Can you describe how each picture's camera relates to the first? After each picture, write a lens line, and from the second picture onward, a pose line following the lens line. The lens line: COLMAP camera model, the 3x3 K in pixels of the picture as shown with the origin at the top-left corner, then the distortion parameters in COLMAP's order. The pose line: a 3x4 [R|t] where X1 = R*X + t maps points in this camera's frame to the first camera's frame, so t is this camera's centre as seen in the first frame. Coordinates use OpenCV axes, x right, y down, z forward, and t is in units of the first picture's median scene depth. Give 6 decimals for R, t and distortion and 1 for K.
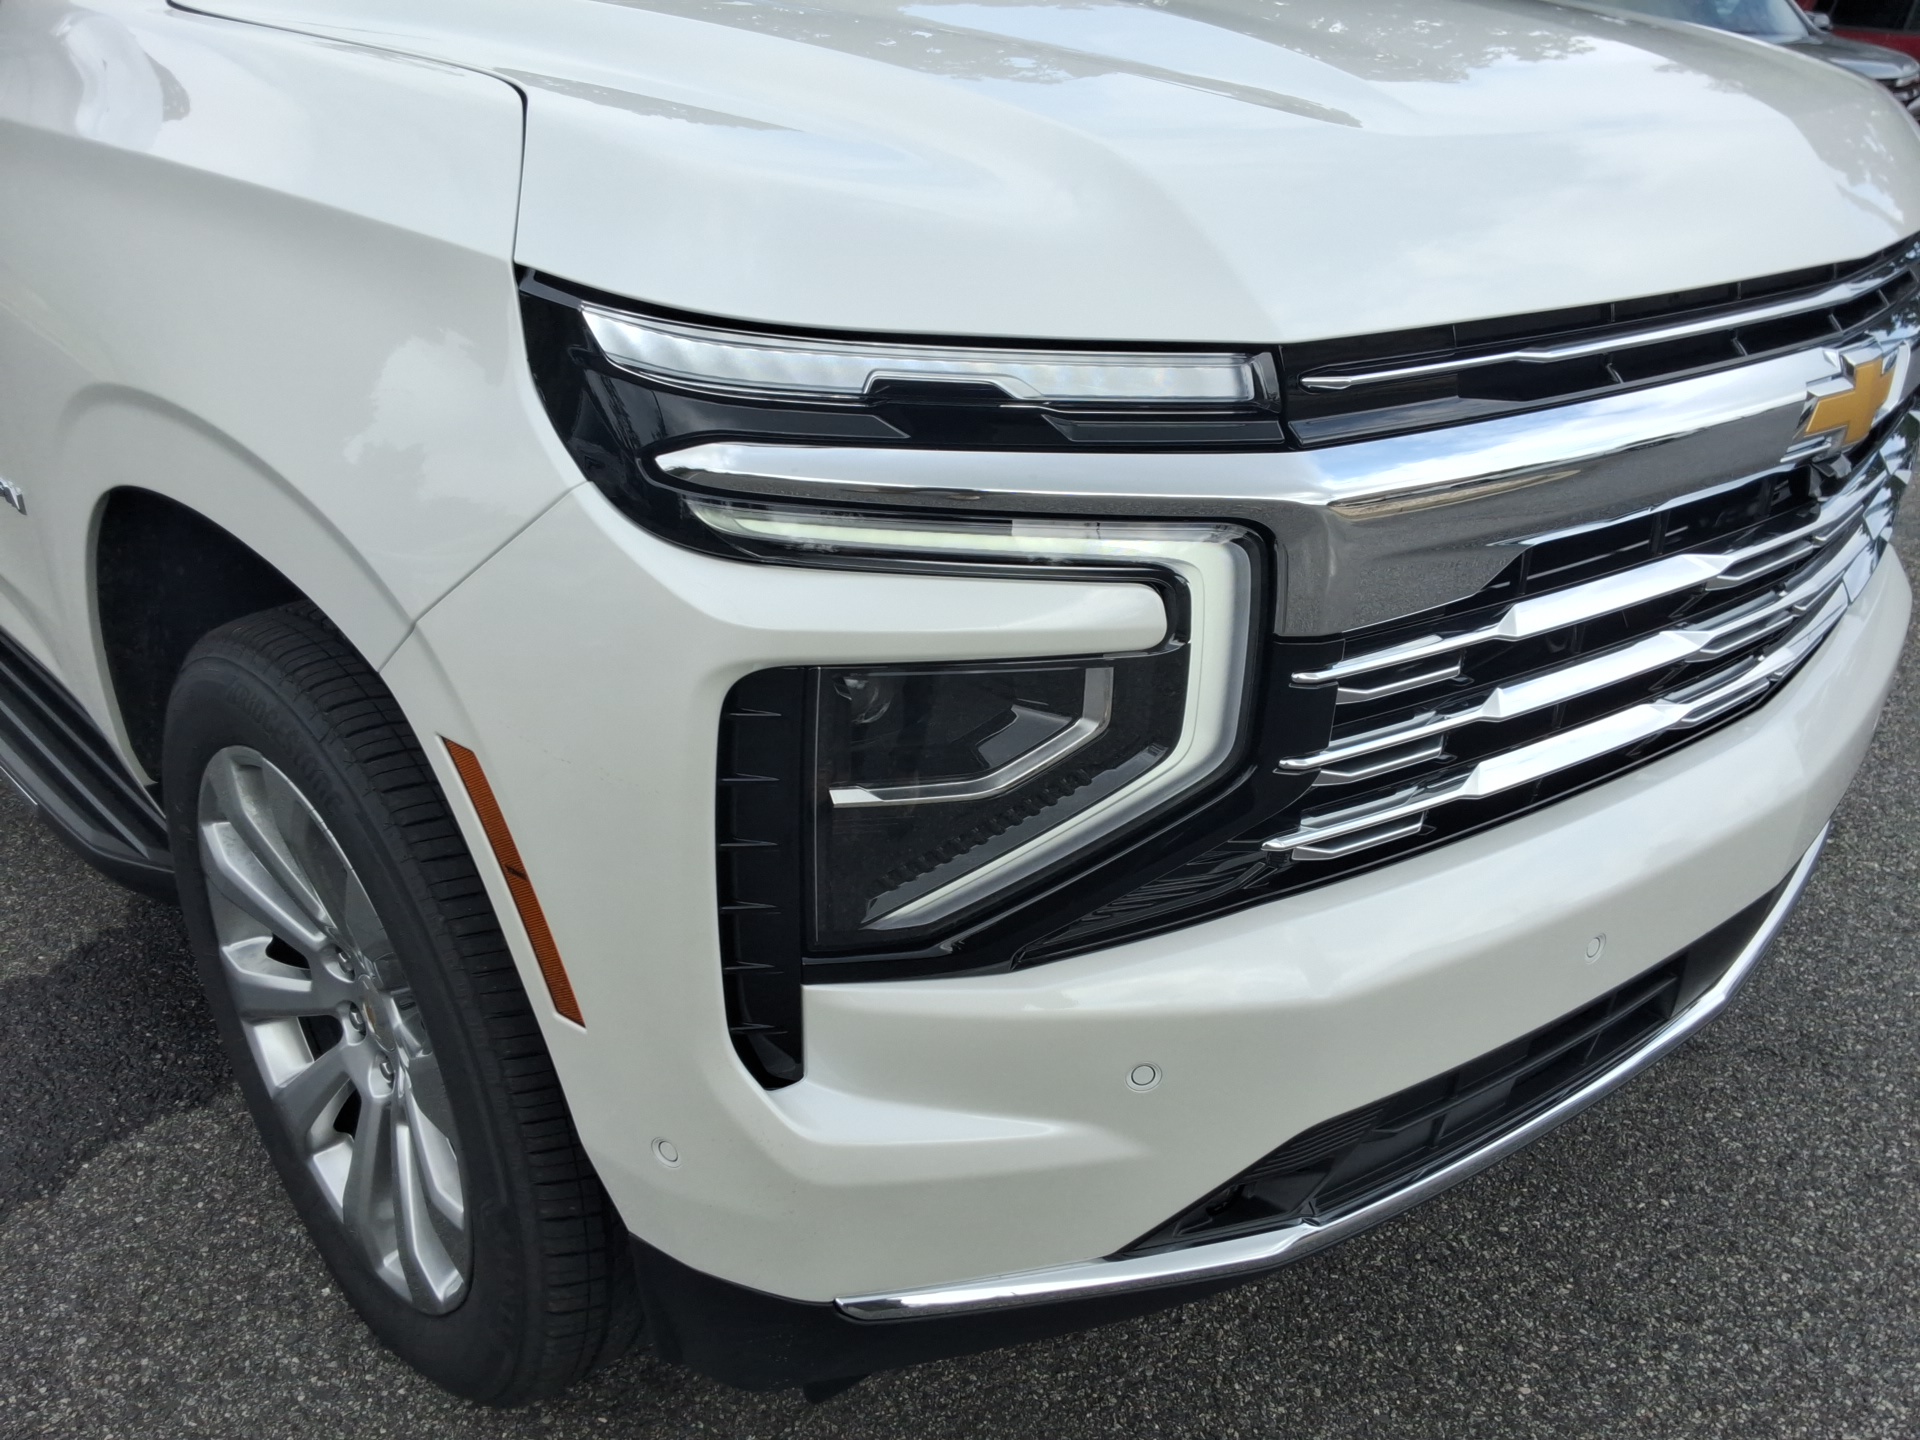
lens RADIAL K [[1548.1, 0, 975.3], [0, 1548.1, 747.0], [0, 0, 1]] dist [0.137583, -0.228579]
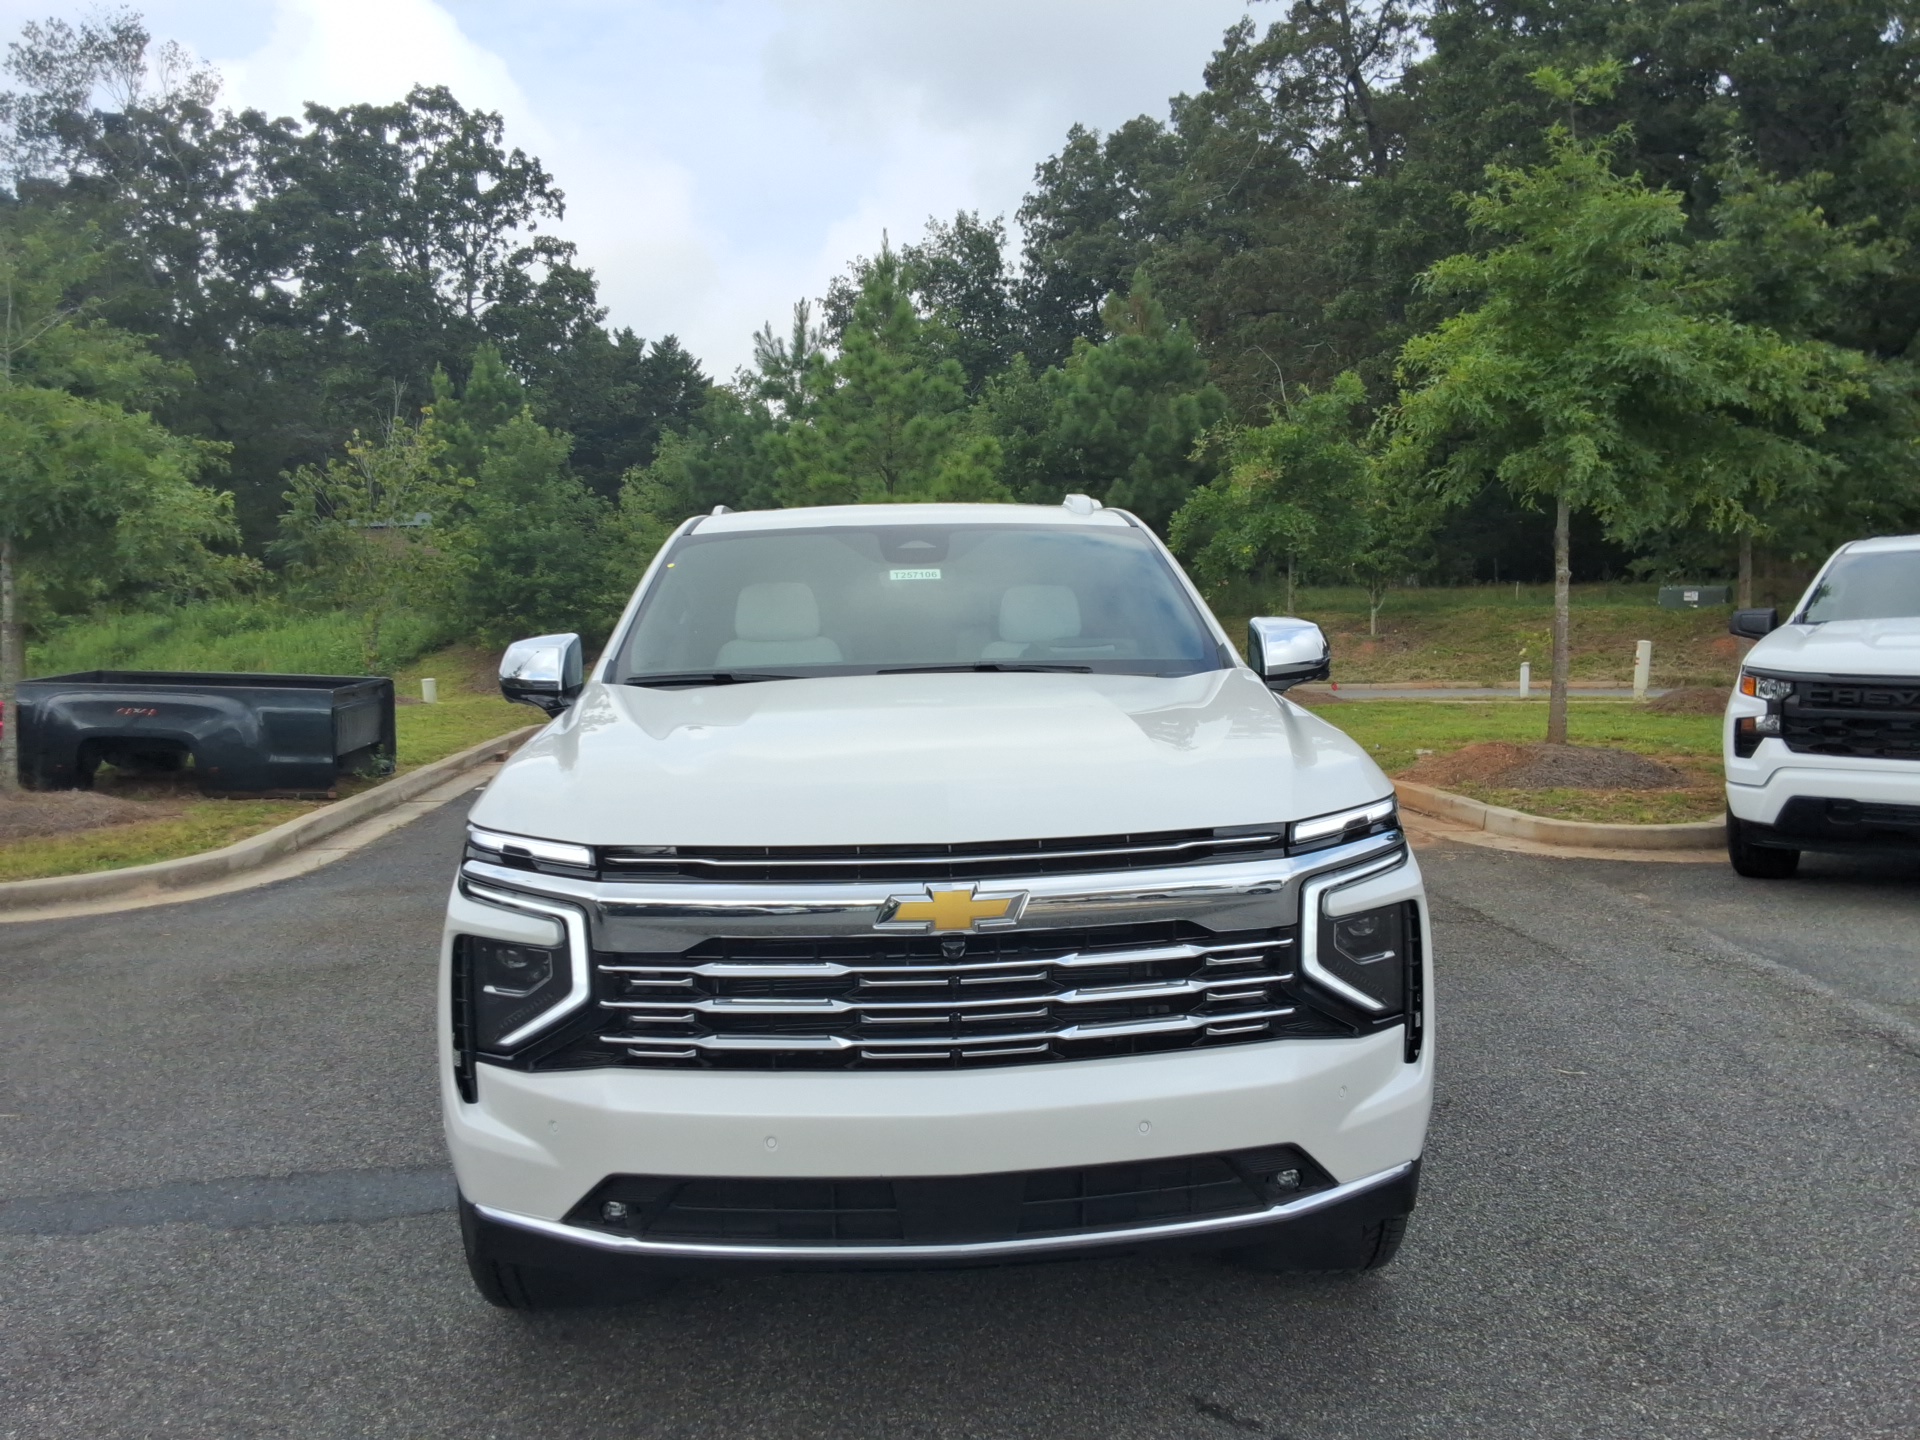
lens RADIAL K [[1533.9, 0, 958.0], [0, 1533.9, 759.8], [0, 0, 1]] dist [0.127356, -0.217158]
pose [[0.756954, 0.037976, -0.652364, 2.327728], [-0.257292, 0.934992, -0.244113, 0.109242], [0.600684, 0.352630, 0.717517, -0.640075]]
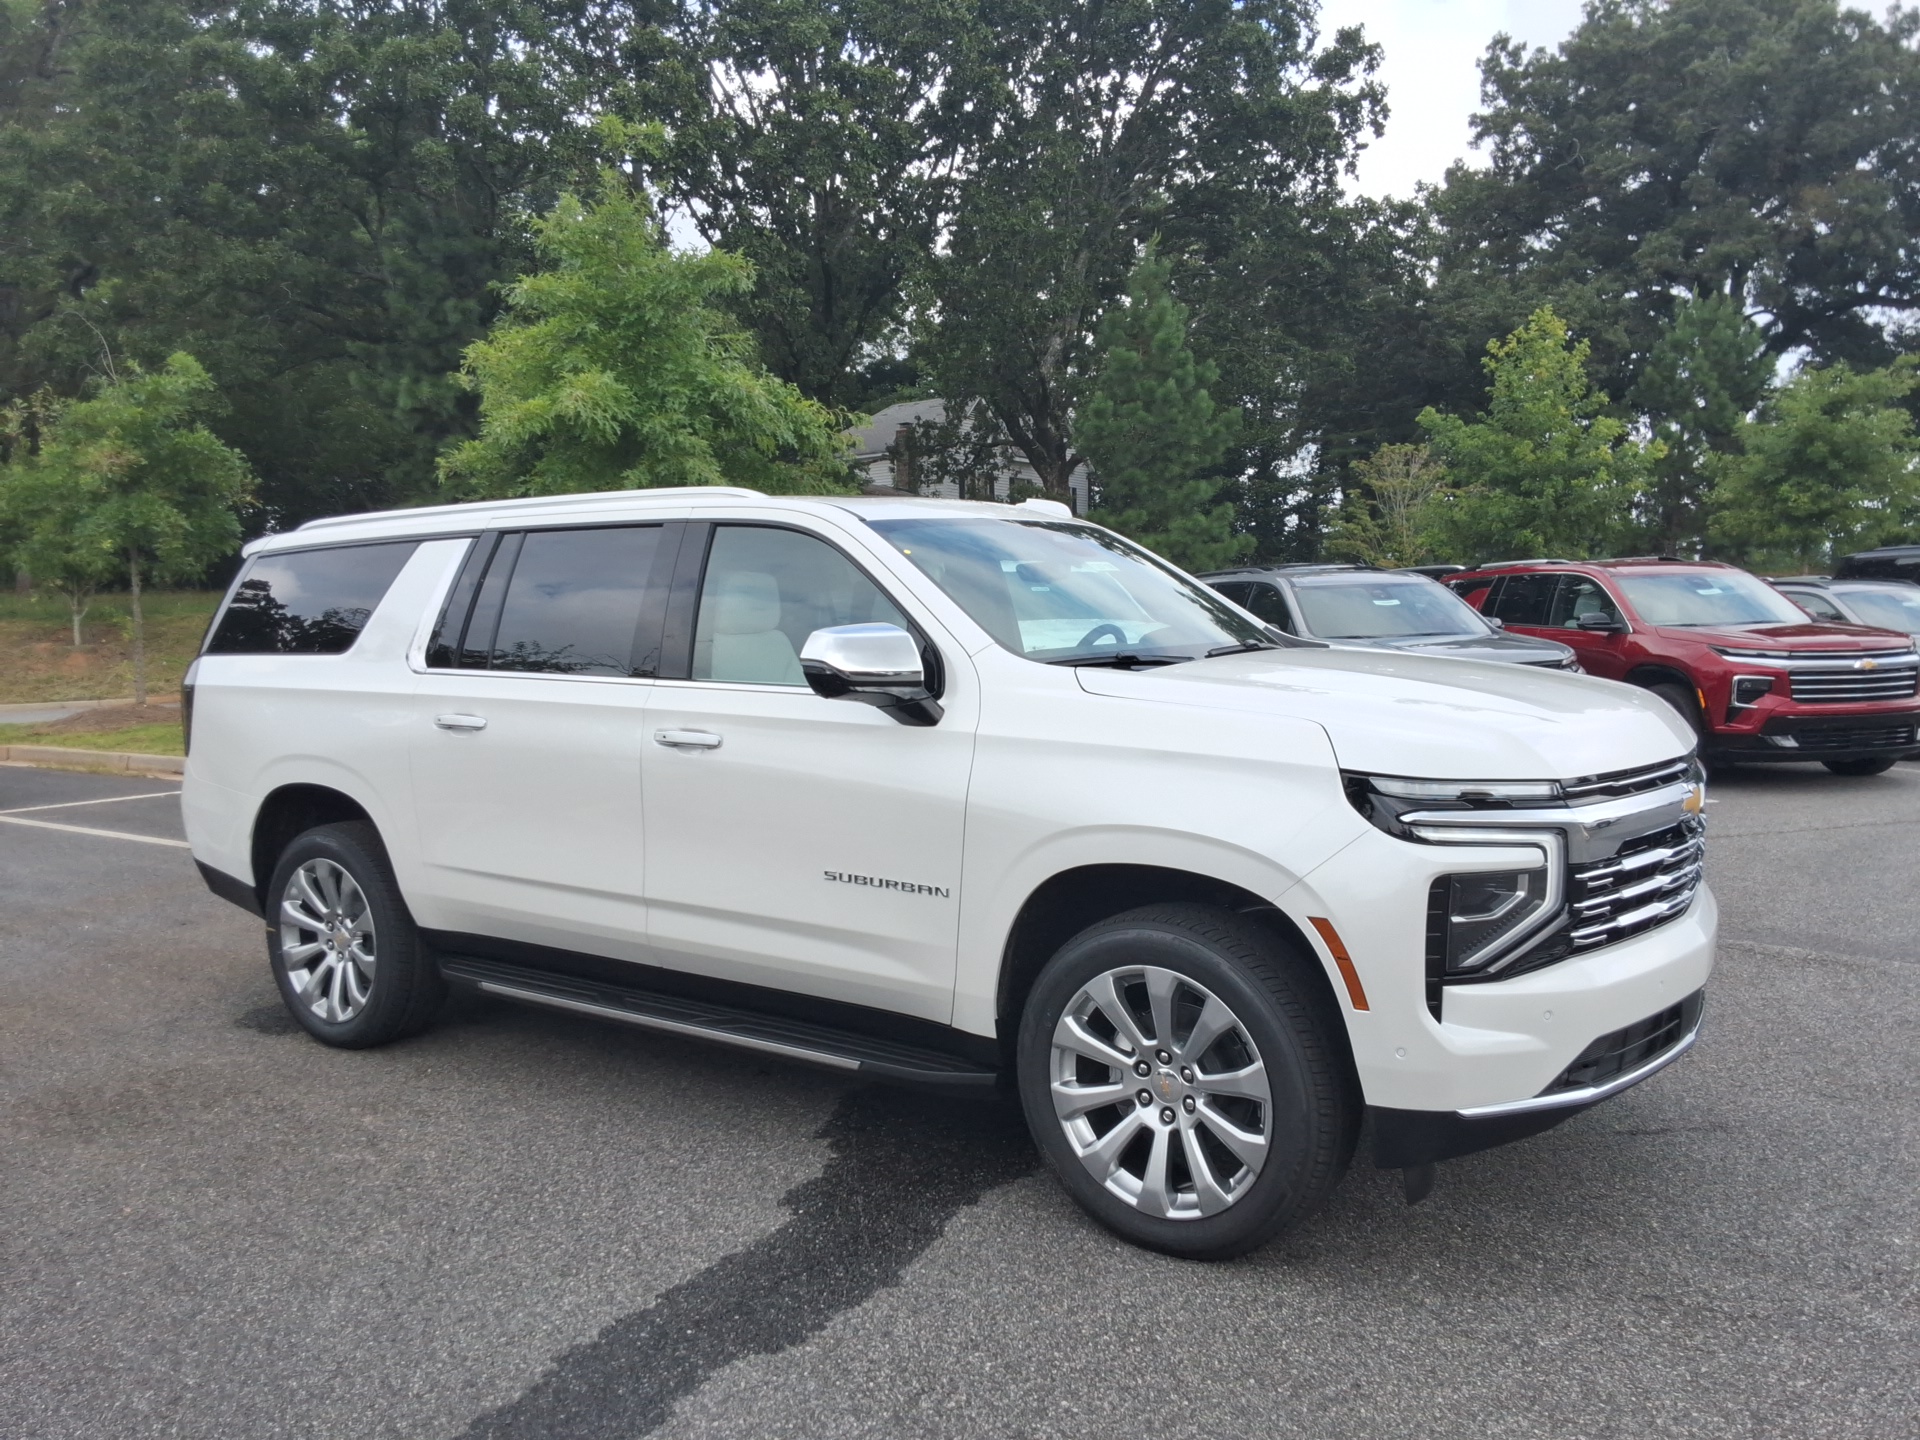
lens RADIAL K [[1548.1, 0, 975.3], [0, 1548.1, 747.0], [0, 0, 1]] dist [0.137583, -0.228579]
pose [[0.984290, -0.042606, 0.171342, -1.584037], [0.098705, 0.937418, -0.333923, 0.675546], [-0.146392, 0.345590, 0.926897, -1.968696]]
